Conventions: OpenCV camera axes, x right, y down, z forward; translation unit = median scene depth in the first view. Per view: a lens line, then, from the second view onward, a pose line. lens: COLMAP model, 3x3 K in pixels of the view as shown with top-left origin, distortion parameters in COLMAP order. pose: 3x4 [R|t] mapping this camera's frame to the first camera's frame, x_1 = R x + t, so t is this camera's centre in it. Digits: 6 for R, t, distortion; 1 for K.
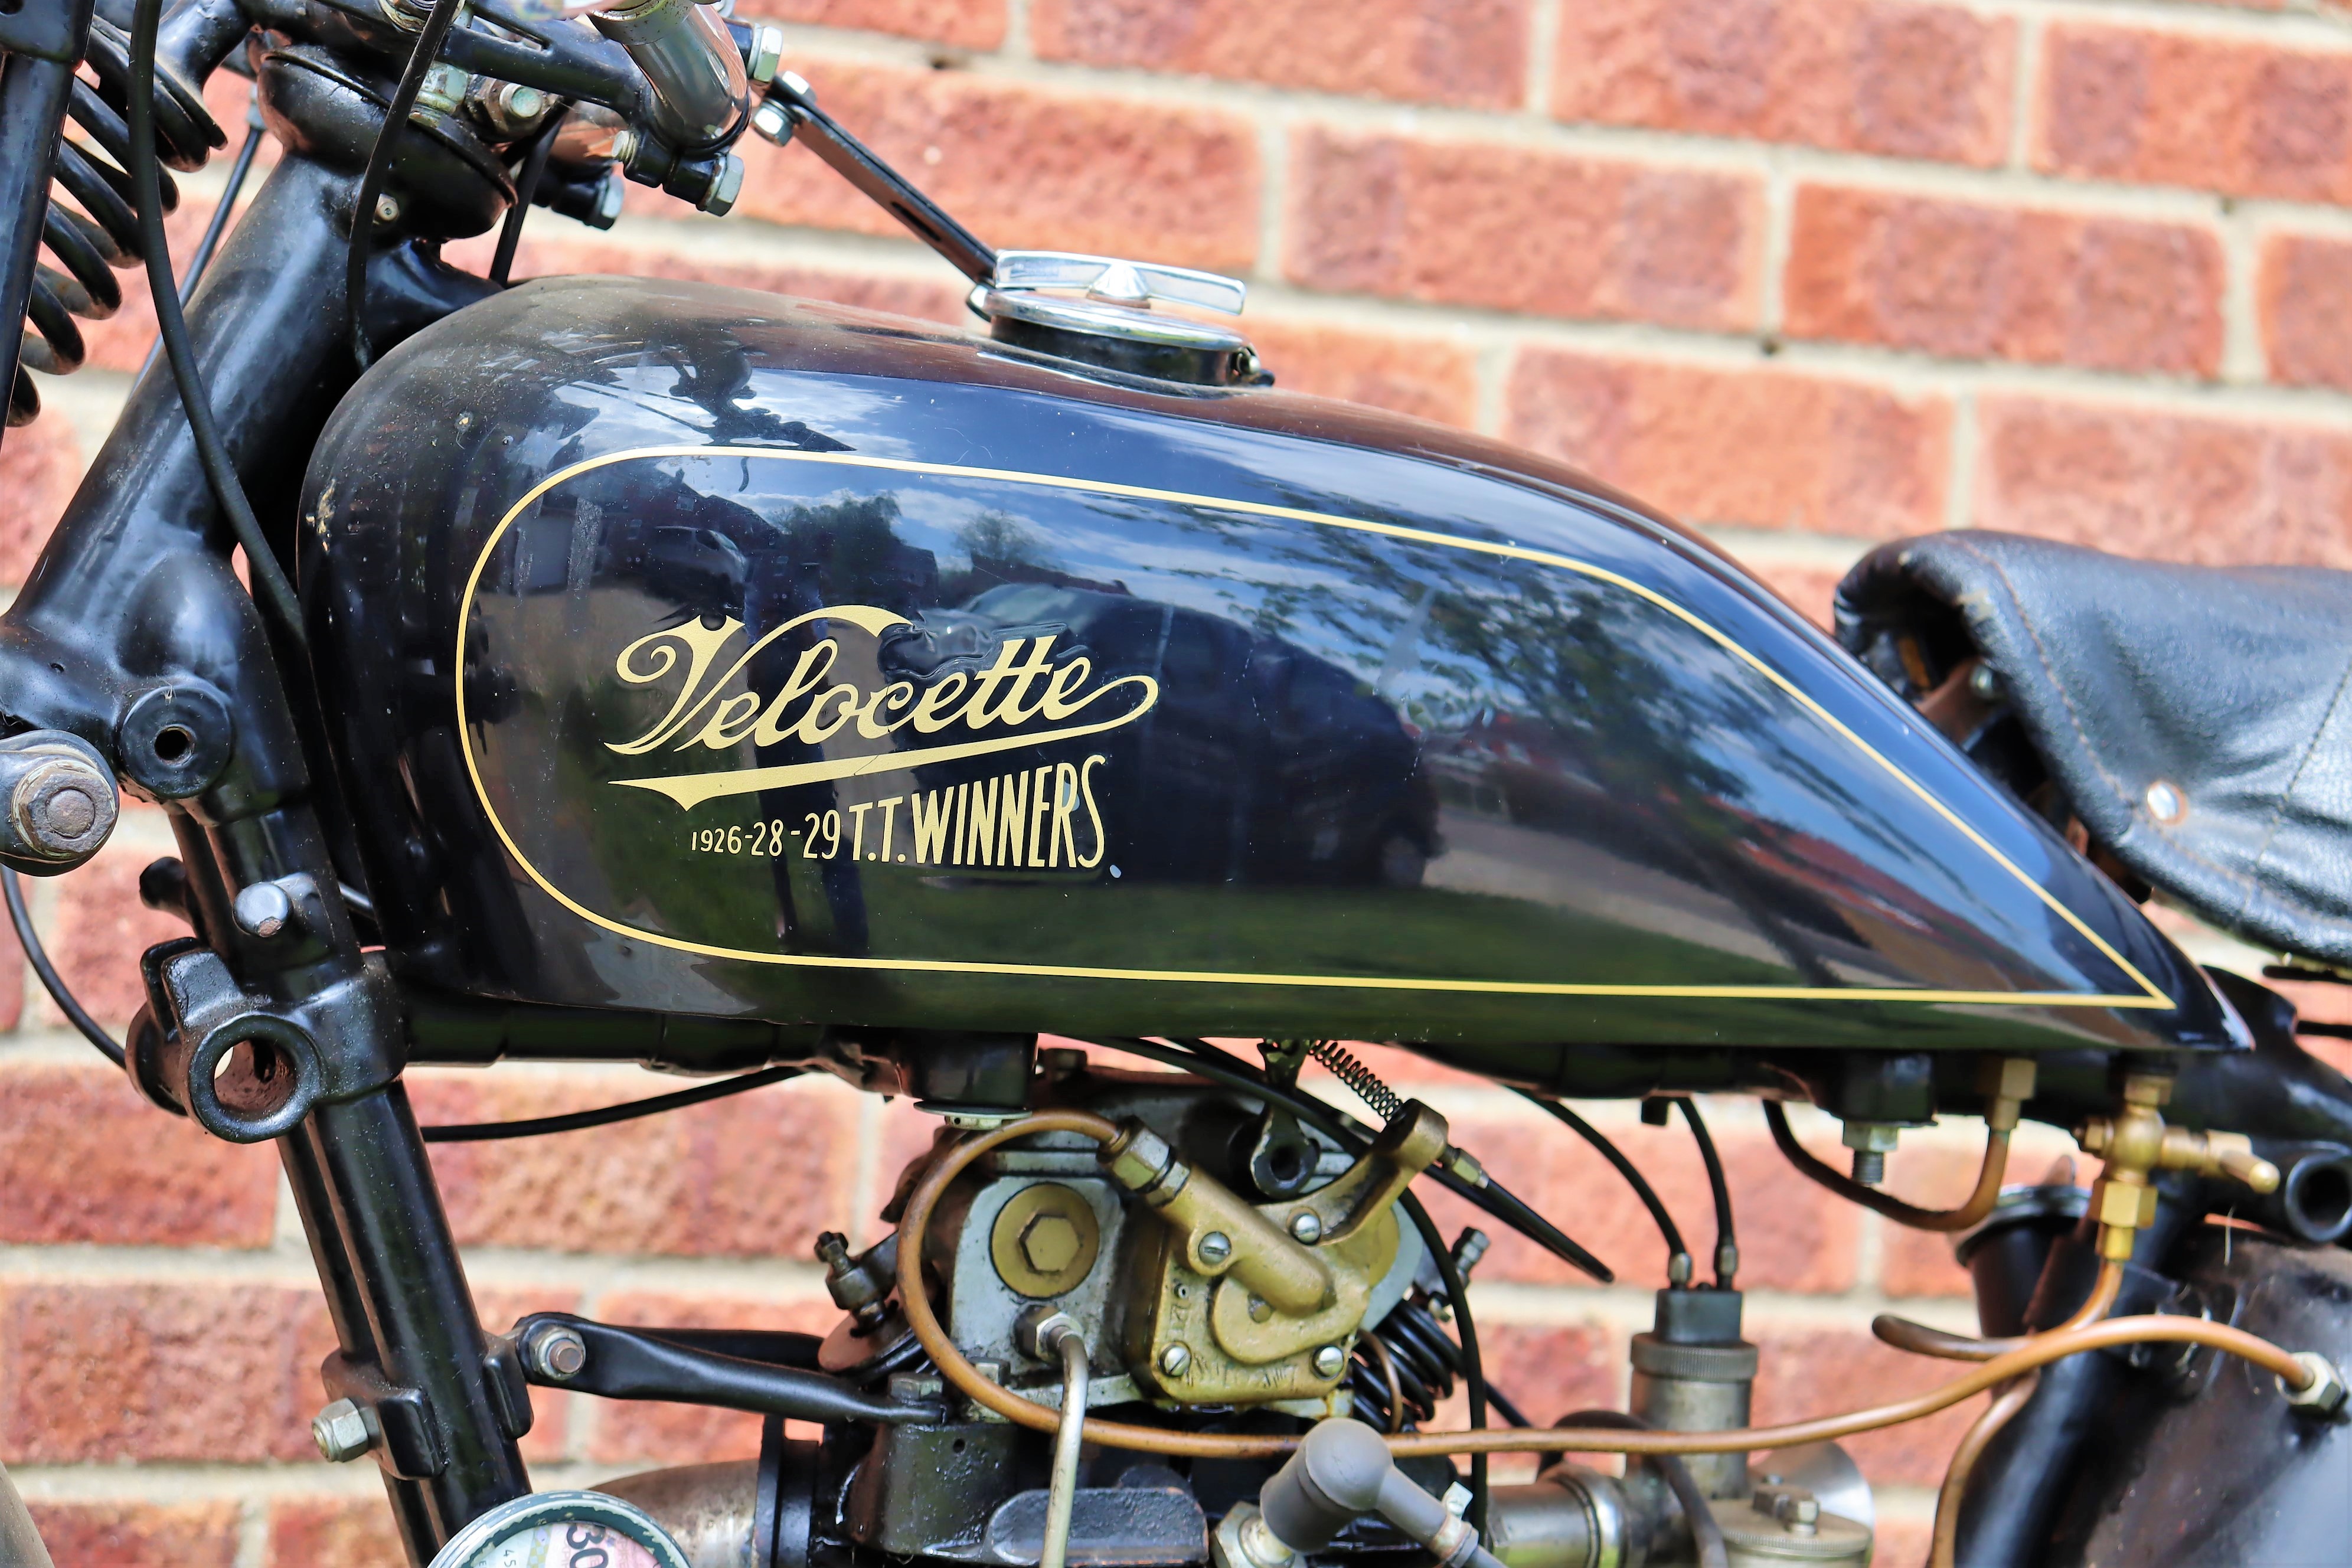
lens RADIAL K [[5964.6, 0, 1176.0], [0, 5964.6, 784.0], [0, 0, 1]] dist [0.344803, 0.885839]
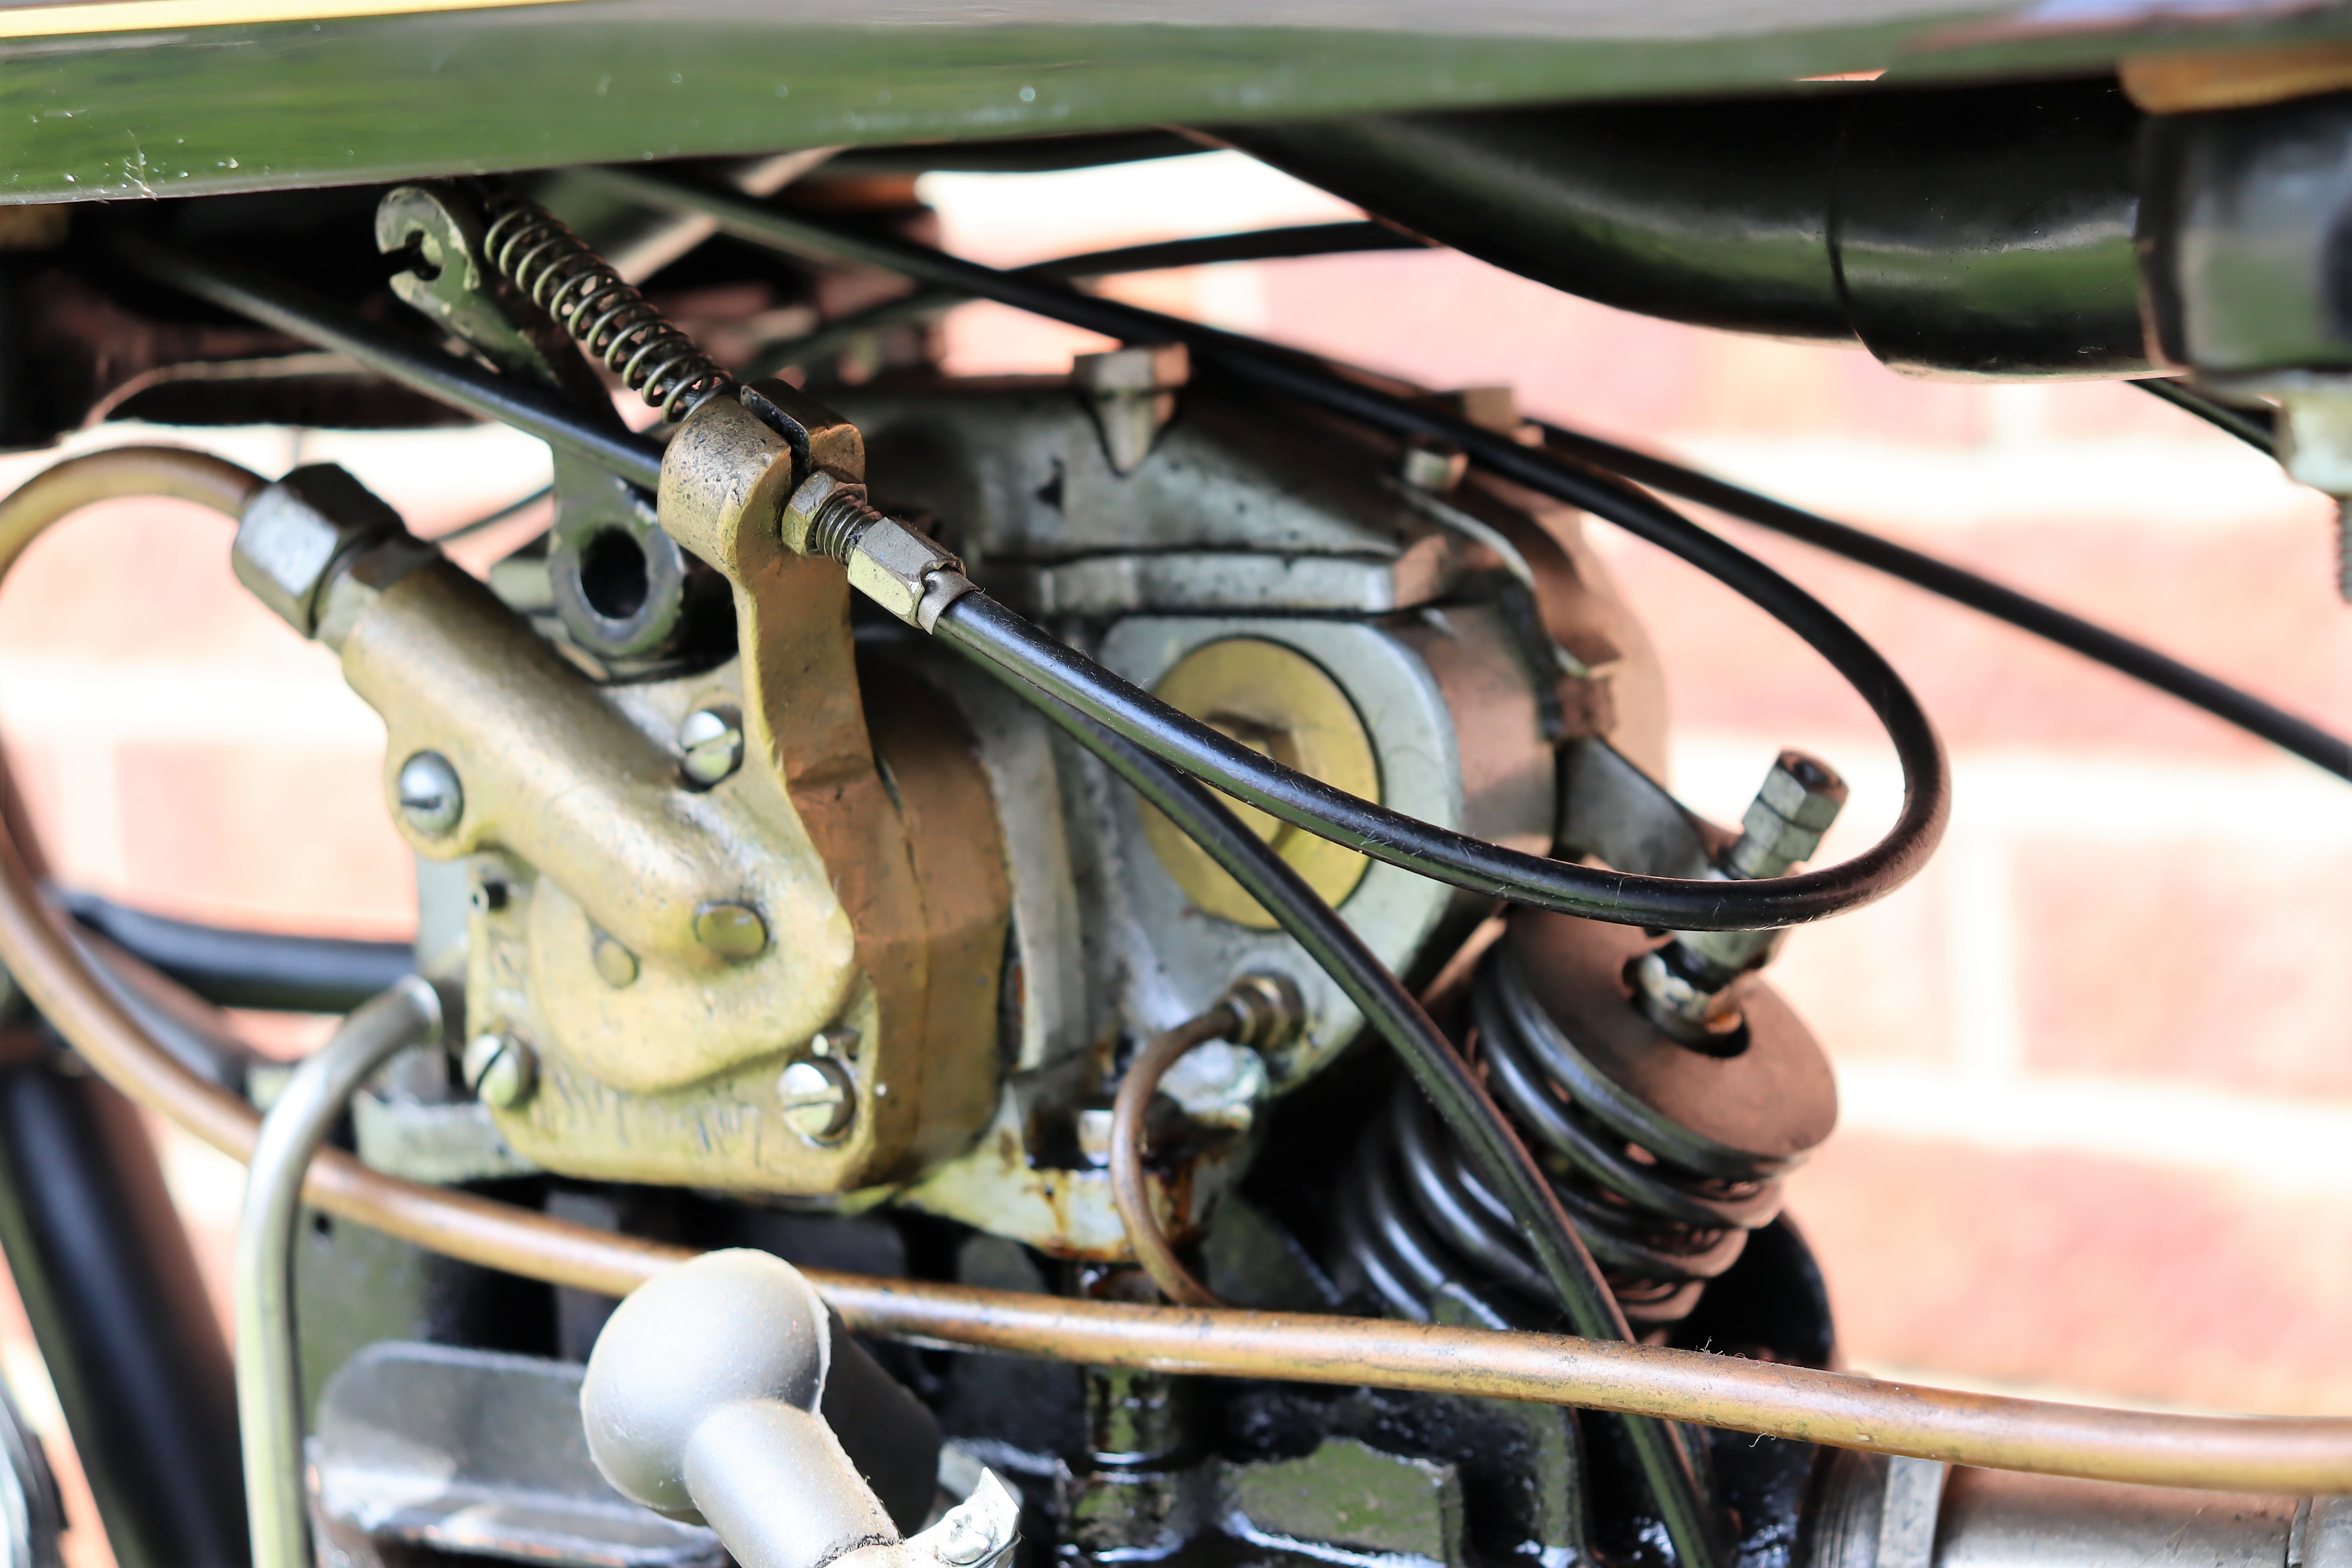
lens RADIAL K [[4647.5, 0, 1176.0], [0, 4647.5, 784.0], [0, 0, 1]] dist [0.191083, -0.012899]
pose [[0.496586, 0.019789, -0.867762, 0.290416], [0.048049, 0.997580, 0.050246, 0.063261], [0.866656, -0.066647, 0.494434, 0.878898]]
